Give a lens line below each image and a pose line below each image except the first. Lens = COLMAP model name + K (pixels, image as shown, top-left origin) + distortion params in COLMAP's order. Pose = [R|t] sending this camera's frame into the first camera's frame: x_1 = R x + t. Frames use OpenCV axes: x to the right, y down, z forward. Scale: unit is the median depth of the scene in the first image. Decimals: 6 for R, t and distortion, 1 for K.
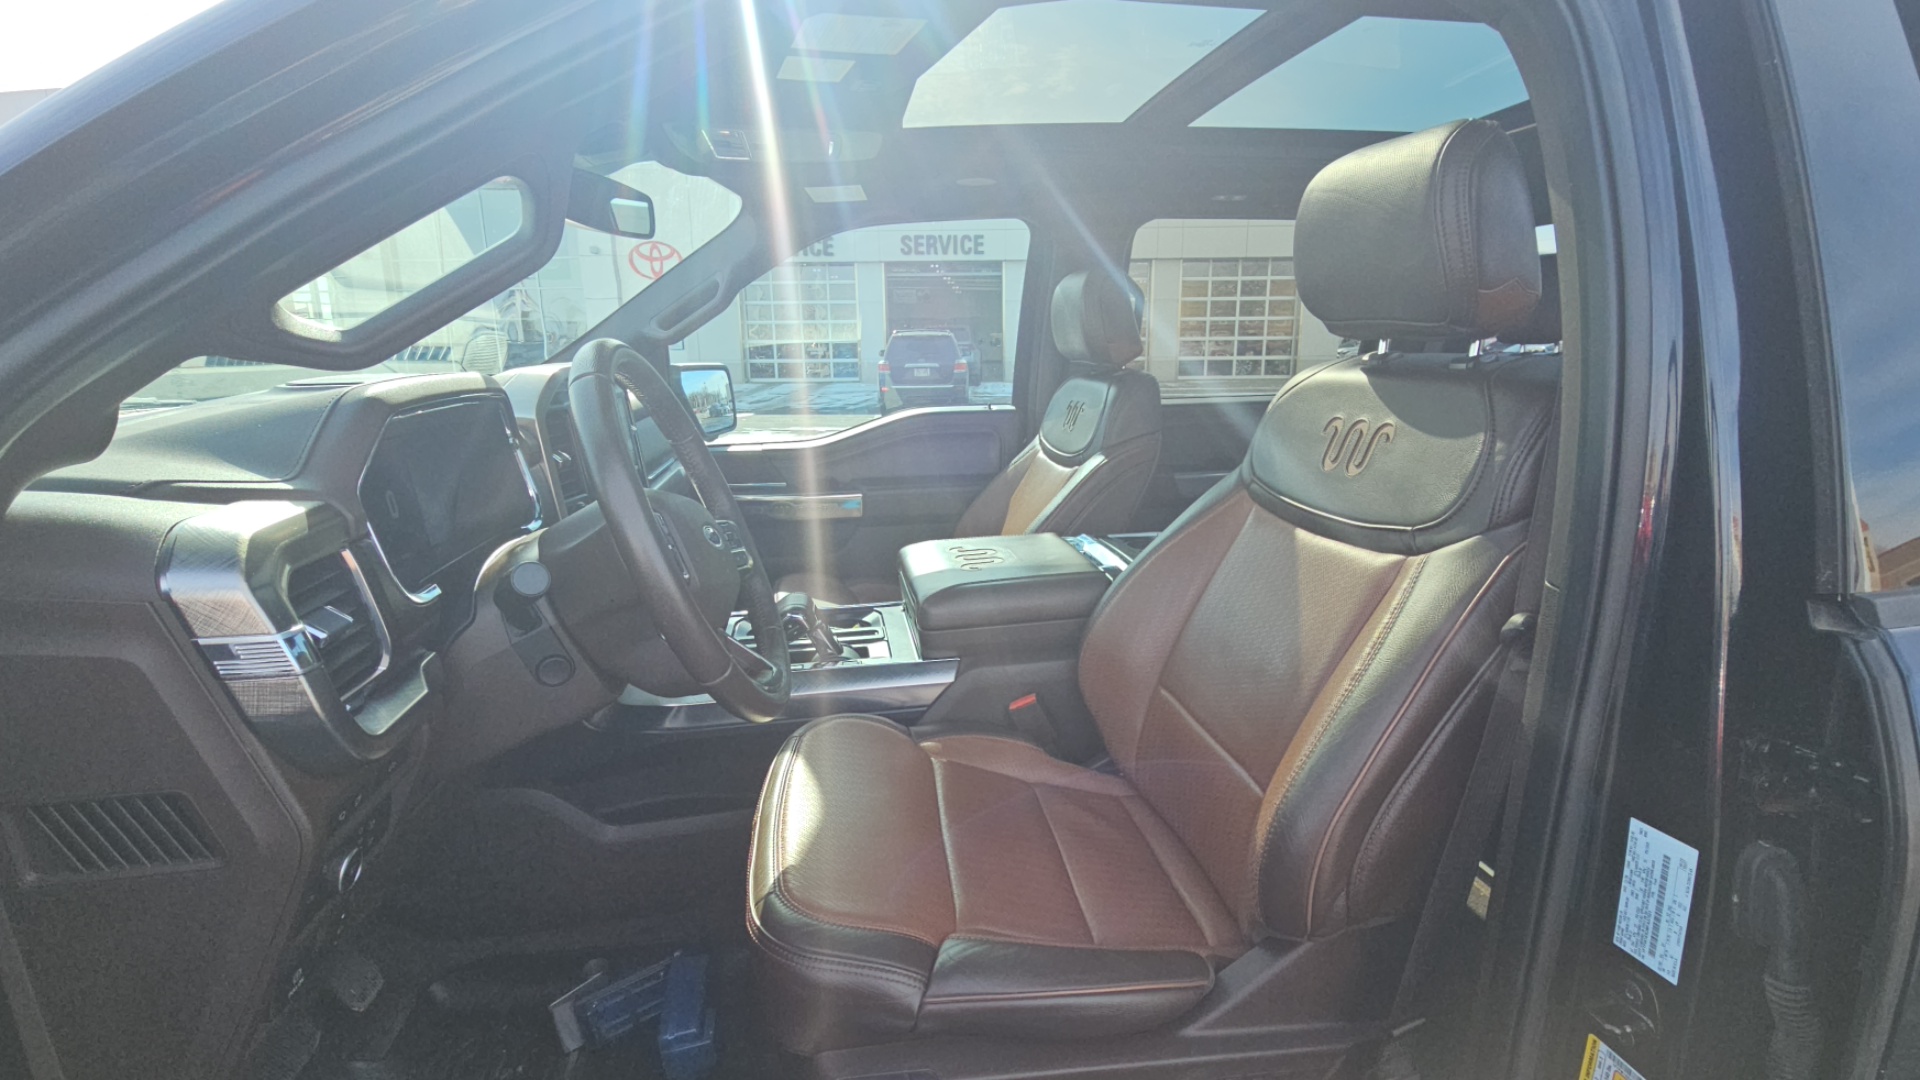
lens RADIAL K [[846.3, 0, 960.4], [0, 846.3, 544.4], [0, 0, 1]] dist [0.007925, -0.000153]
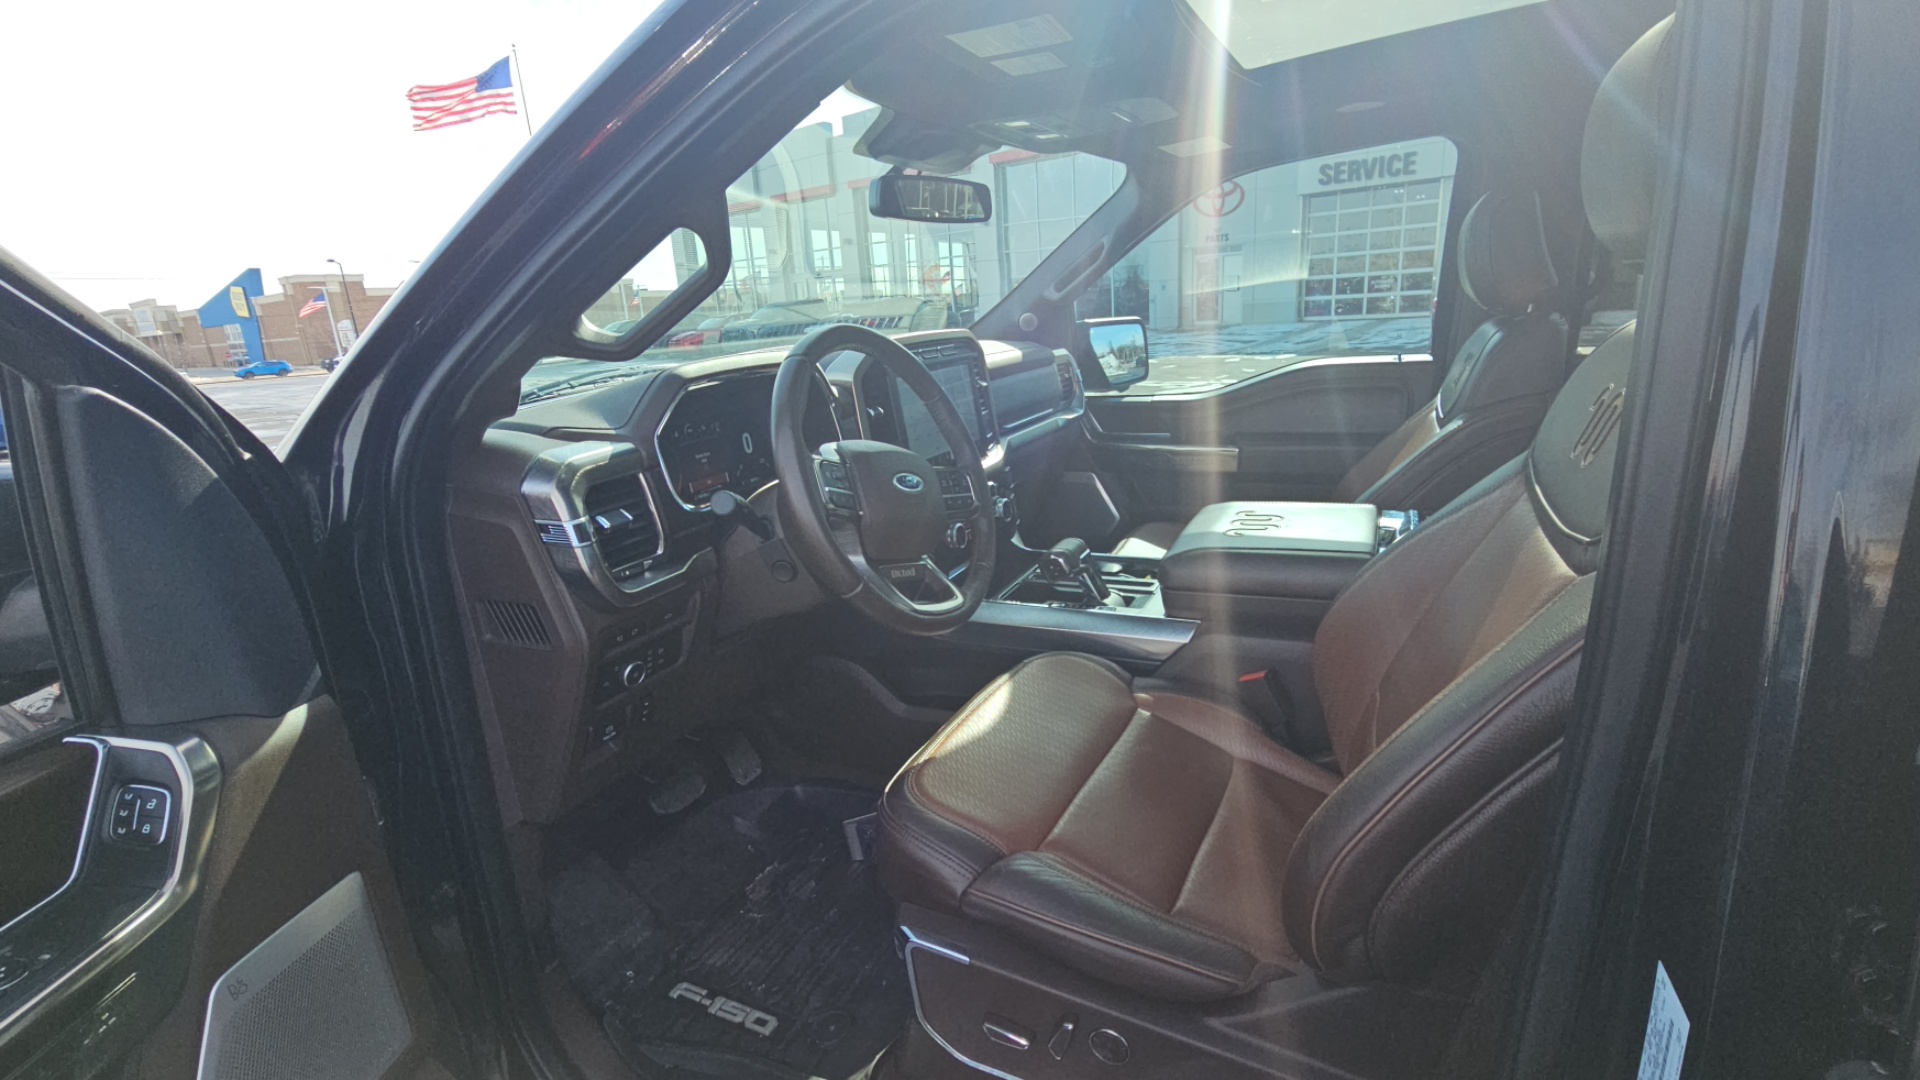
lens RADIAL K [[844.0, 0, 986.8], [0, 844.0, 549.6], [0, 0, 1]] dist [0.015034, 0.000367]
pose [[0.810215, 0.113597, -0.575019, 0.468955], [-0.070997, 0.992836, 0.096102, -0.033106], [0.581817, -0.037039, 0.812476, 0.065759]]
